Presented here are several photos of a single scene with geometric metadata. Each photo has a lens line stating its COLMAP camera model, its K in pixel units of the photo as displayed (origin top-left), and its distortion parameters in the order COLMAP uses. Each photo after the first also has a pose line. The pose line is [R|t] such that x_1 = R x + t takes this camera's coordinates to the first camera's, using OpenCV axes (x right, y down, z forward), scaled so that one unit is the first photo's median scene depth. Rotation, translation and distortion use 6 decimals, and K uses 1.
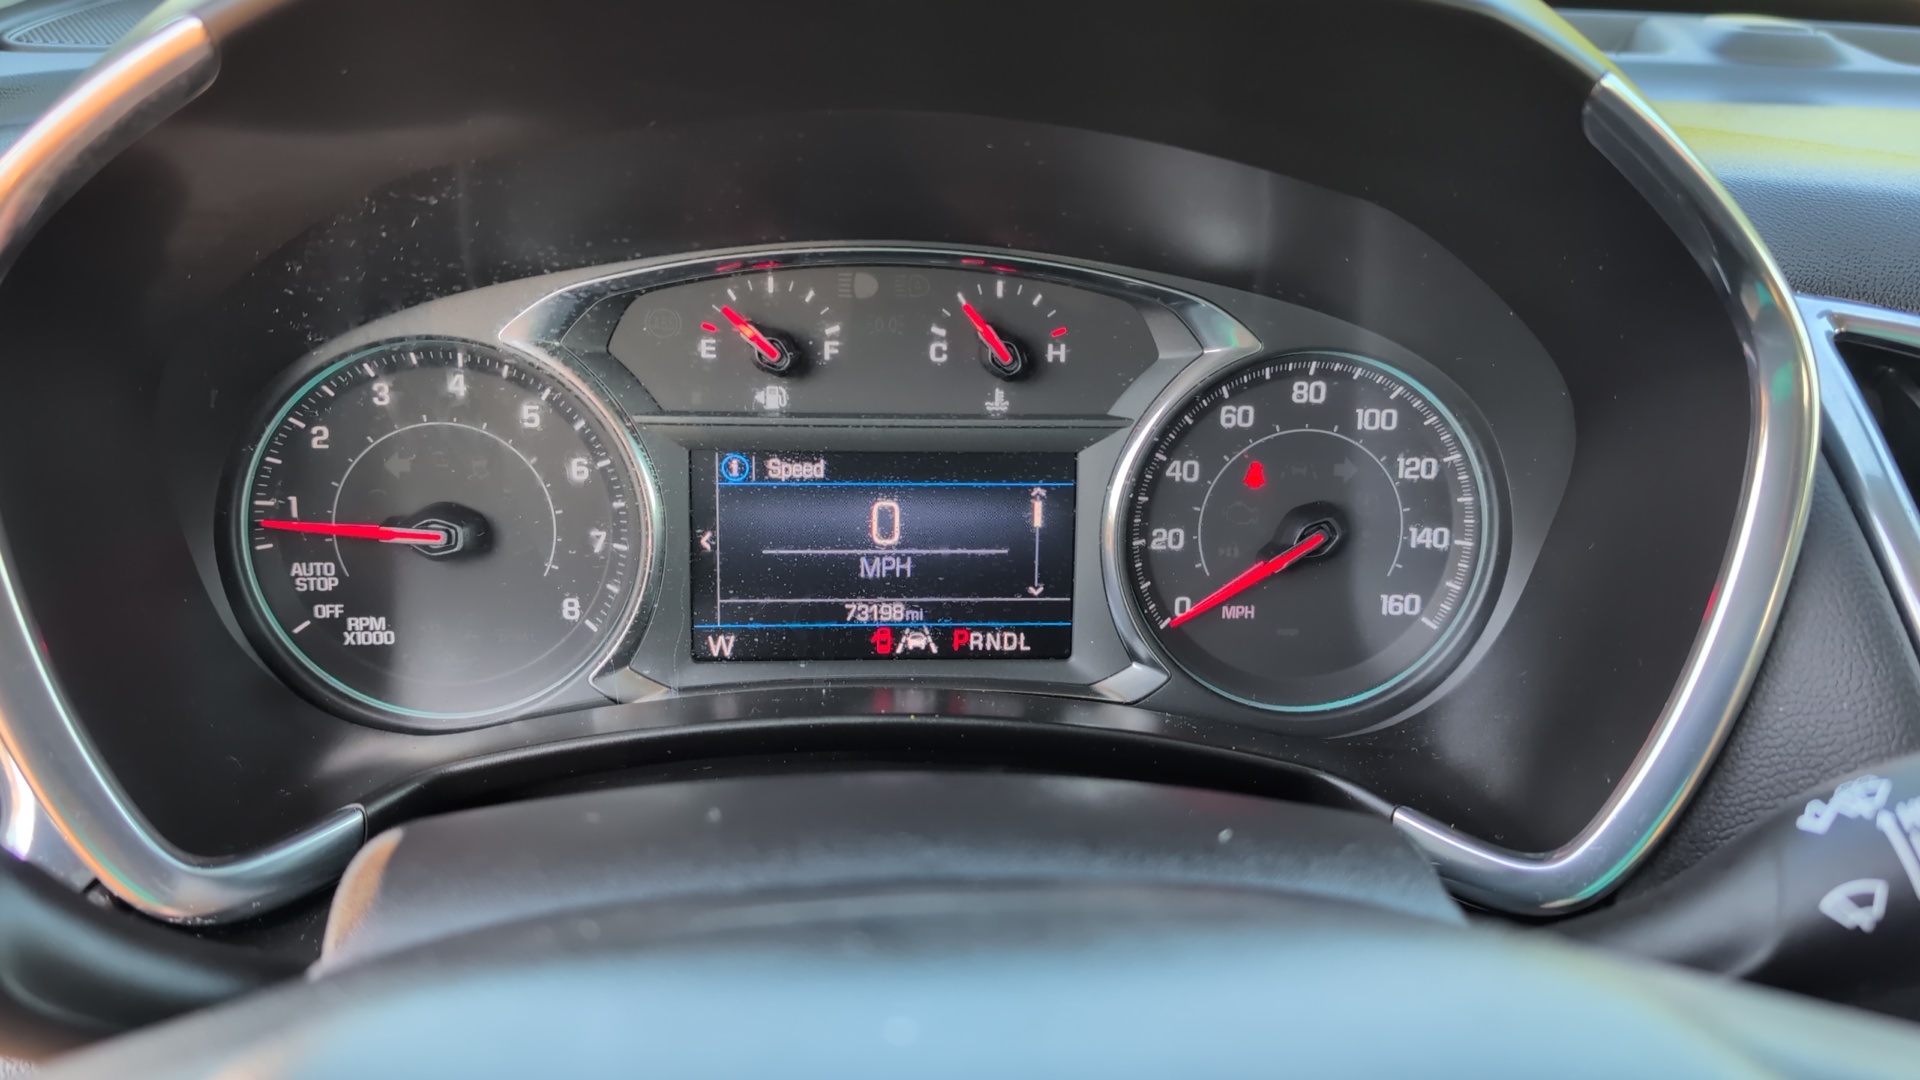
lens RADIAL K [[1623.0, 0, 960.0], [0, 1623.0, 540.0], [0, 0, 1]] dist [0.028772, -0.050963]
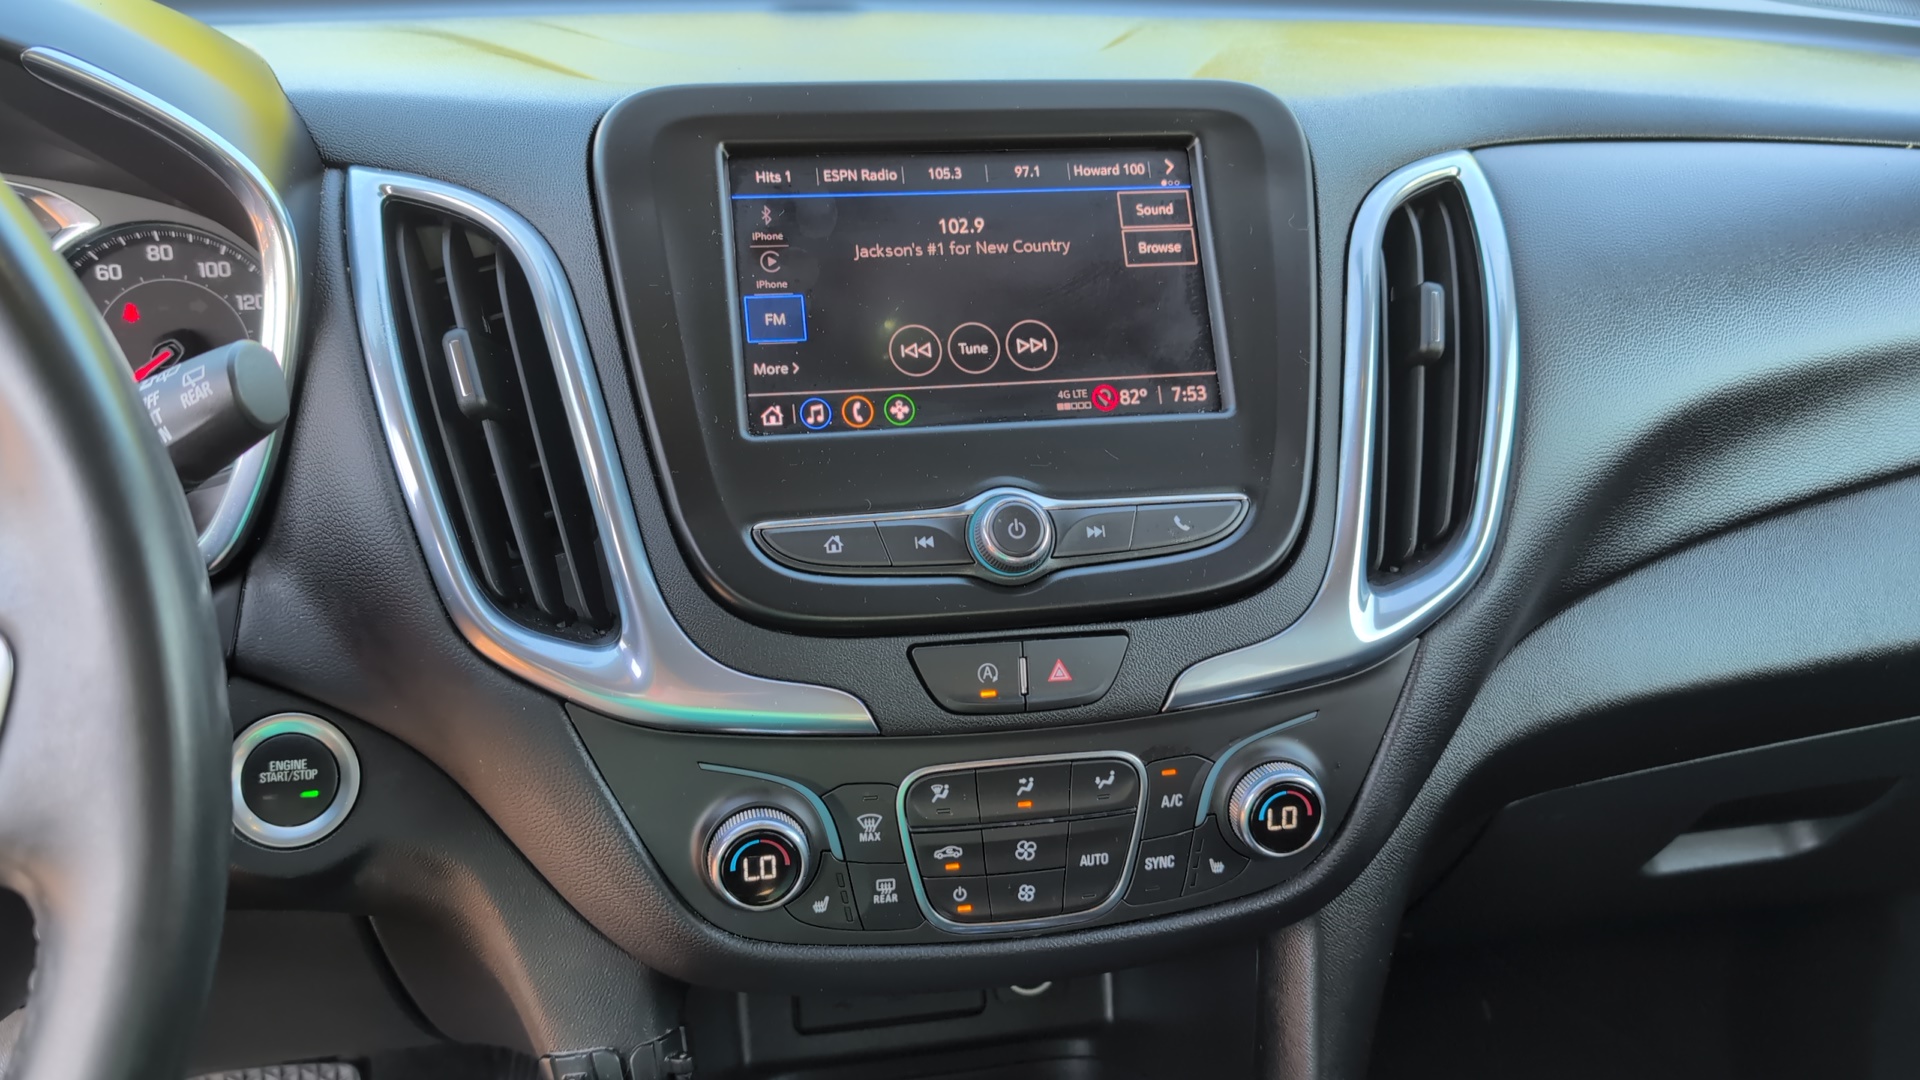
lens RADIAL K [[1588.4, 0, 960.0], [0, 1588.4, 540.0], [0, 0, 1]] dist [0.111363, -0.191731]
pose [[0.994771, -0.066720, 0.077319, 0.797082], [0.061131, 0.995491, 0.072529, 0.102071], [-0.081810, -0.067423, 0.994365, -0.493939]]
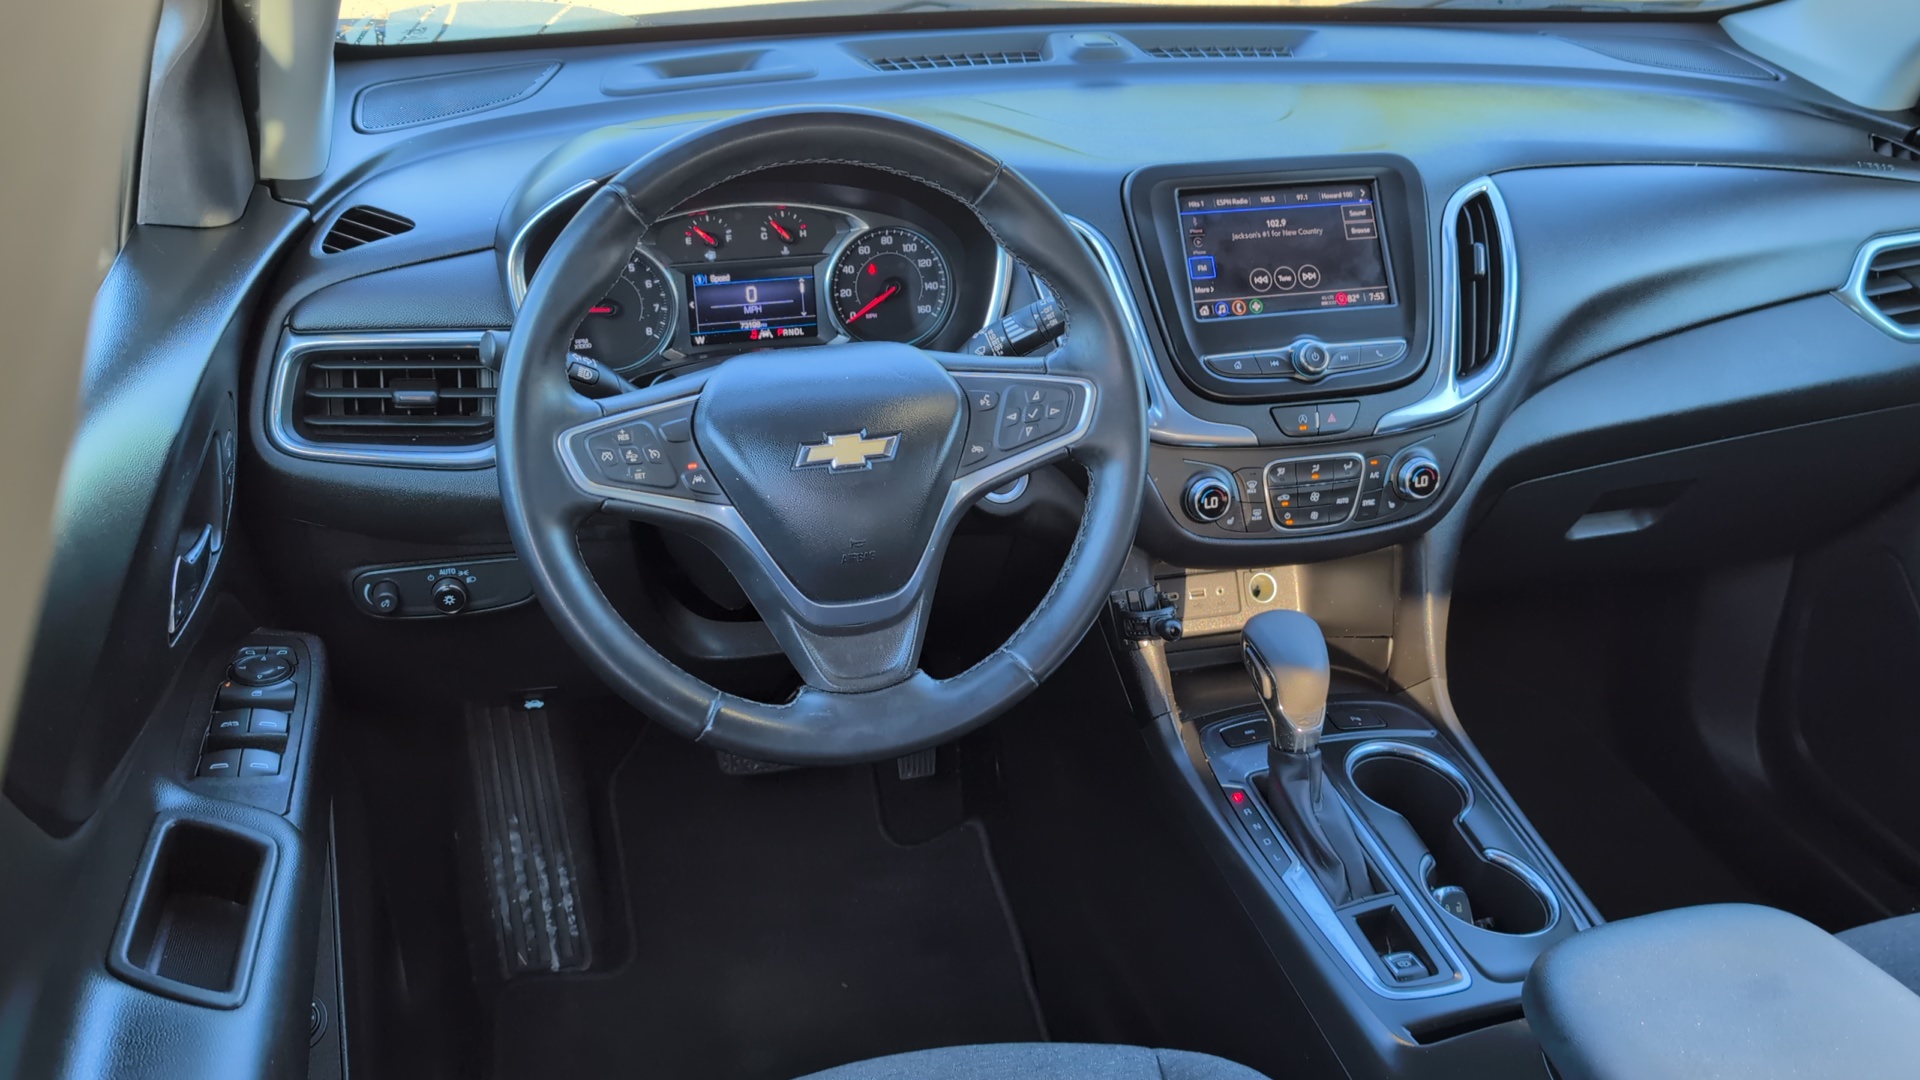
lens RADIAL K [[1671.2, 0, 960.0], [0, 1671.2, 540.0], [0, 0, 1]] dist [0.106855, -0.149910]
pose [[0.983528, -0.100229, 0.150419, -0.180327], [0.080672, 0.988104, 0.130928, 0.063685], [-0.161753, -0.116636, 0.979914, -2.180718]]
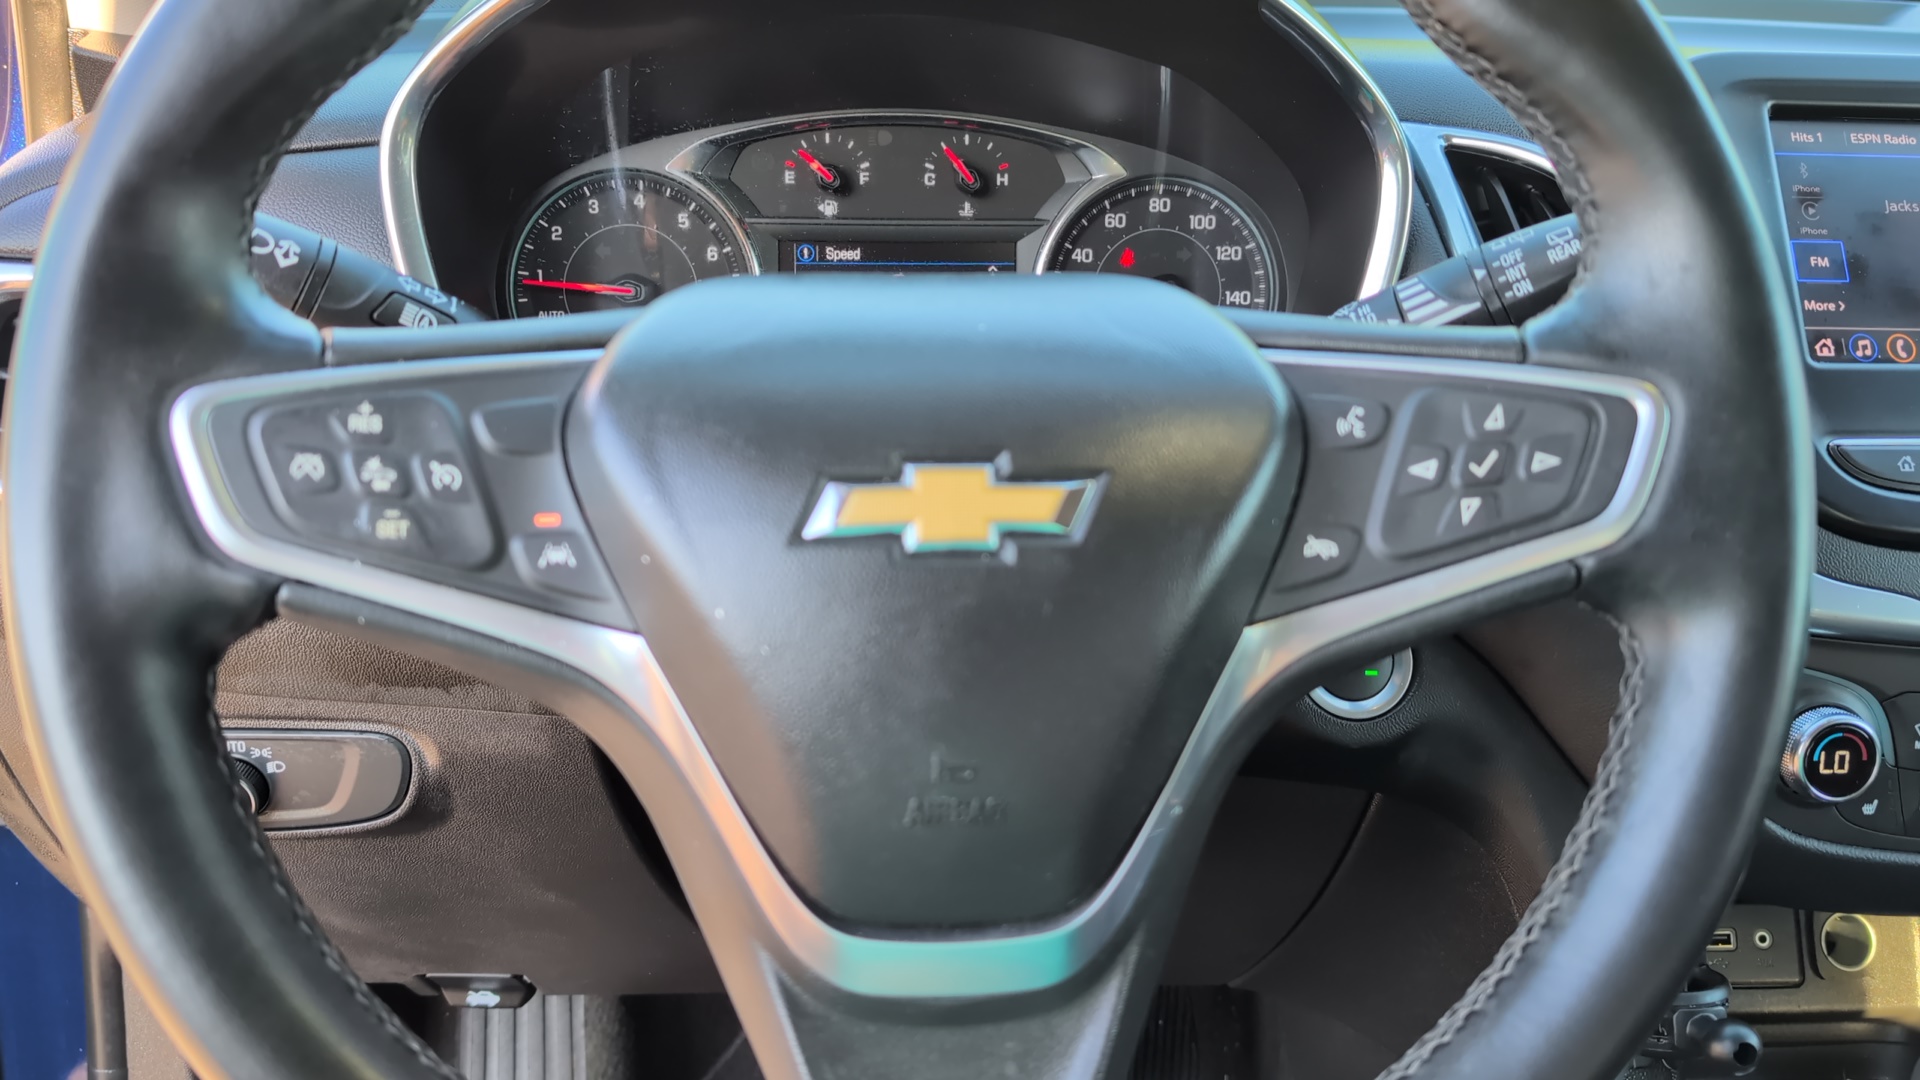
lens RADIAL K [[1623.0, 0, 960.0], [0, 1623.0, 540.0], [0, 0, 1]] dist [0.028772, -0.050963]
pose [[0.999594, -0.003454, -0.028293, 0.061316], [0.003083, 0.999909, -0.013169, 0.265254], [0.028336, 0.013076, 0.999513, -0.621898]]
